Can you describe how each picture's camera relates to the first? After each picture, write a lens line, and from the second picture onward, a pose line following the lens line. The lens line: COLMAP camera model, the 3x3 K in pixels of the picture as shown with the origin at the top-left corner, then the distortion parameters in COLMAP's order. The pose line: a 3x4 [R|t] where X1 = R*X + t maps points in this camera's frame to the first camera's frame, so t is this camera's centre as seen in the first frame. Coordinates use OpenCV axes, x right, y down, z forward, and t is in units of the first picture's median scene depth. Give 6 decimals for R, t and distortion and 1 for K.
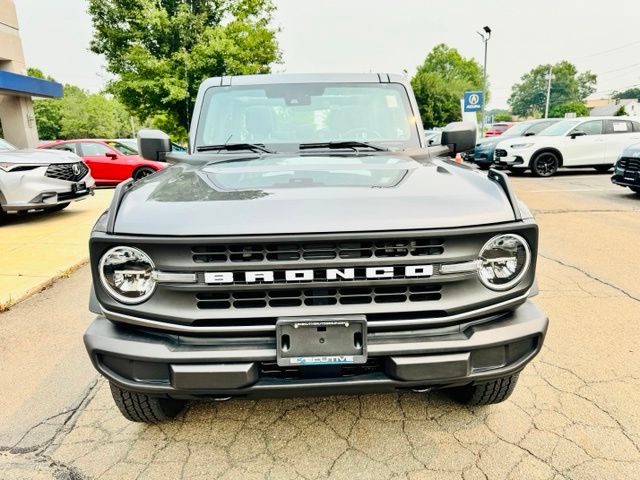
lens RADIAL K [[457.9, 0, 316.6], [0, 457.9, 244.4], [0, 0, 1]] dist [0.026275, -0.034280]
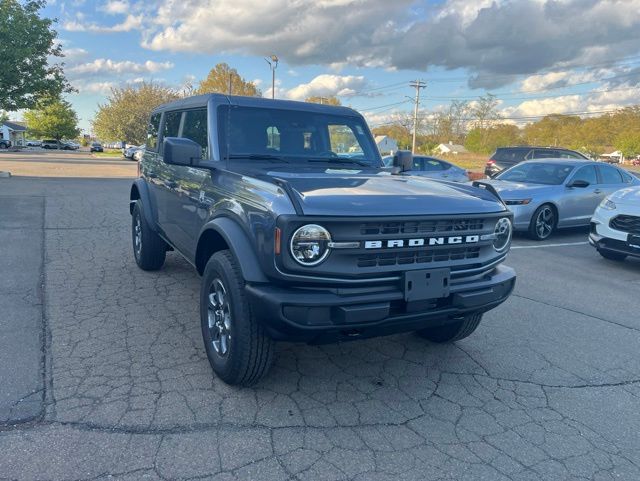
lens RADIAL K [[486.1, 0, 316.5], [0, 486.1, 239.3], [0, 0, 1]] dist [0.072248, -0.087032]
pose [[0.894980, -0.014864, 0.445858, -1.054870], [0.041057, 0.997947, -0.049146, 0.120982], [-0.444212, 0.062290, 0.893753, -0.327521]]
